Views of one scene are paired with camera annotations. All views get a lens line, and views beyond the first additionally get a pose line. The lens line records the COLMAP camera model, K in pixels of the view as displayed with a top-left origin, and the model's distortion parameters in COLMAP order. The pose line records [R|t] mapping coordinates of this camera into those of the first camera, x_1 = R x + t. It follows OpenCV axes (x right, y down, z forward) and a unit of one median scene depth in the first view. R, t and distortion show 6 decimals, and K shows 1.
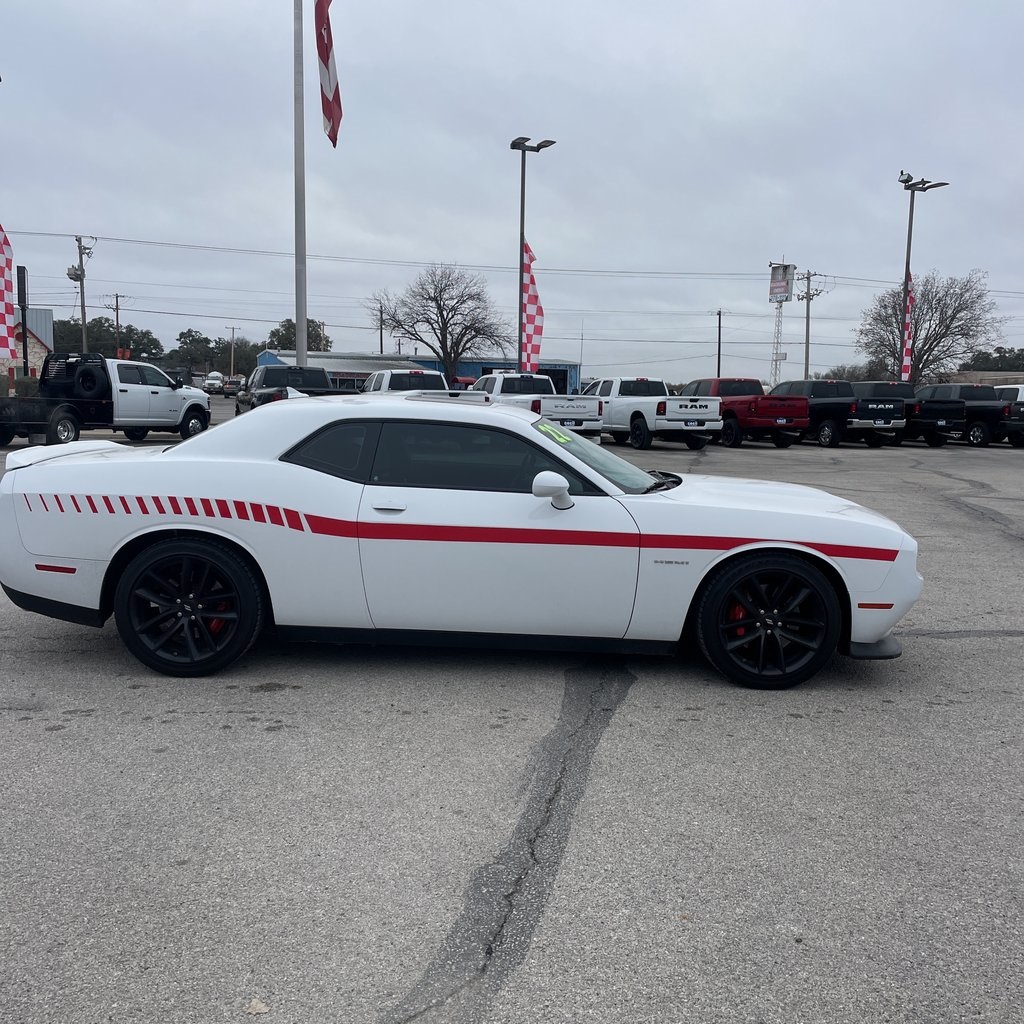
lens RADIAL K [[1027.8, 0, 510.5], [0, 1027.8, 522.2], [0, 0, 1]] dist [0.022009, 0.000000]
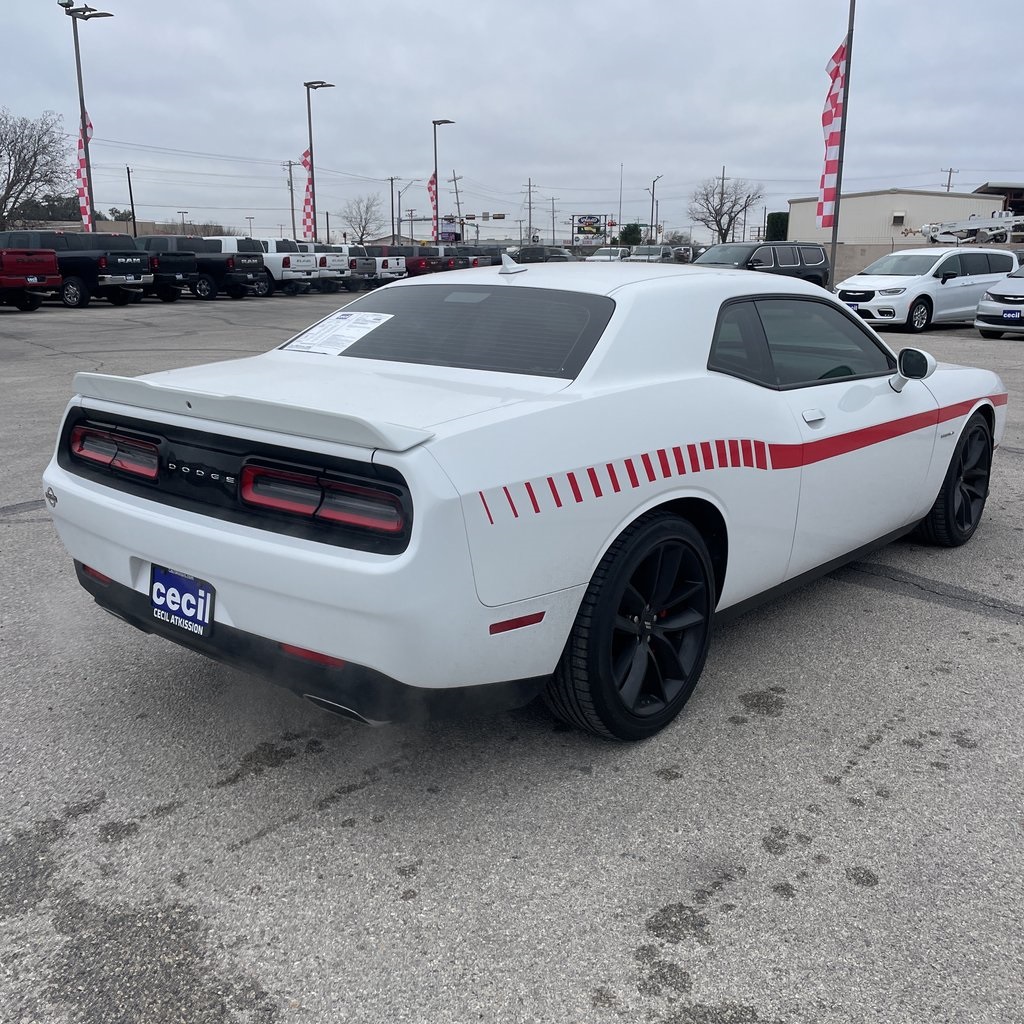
lens RADIAL K [[1027.8, 0, 506.6], [0, 1027.8, 509.6], [0, 0, 1]] dist [0.022009, 0.000000]
pose [[0.659492, -0.196469, 0.725583, -0.140292], [0.102487, 0.979728, 0.172133, -0.017354], [-0.744692, -0.039157, 0.666258, 0.115239]]
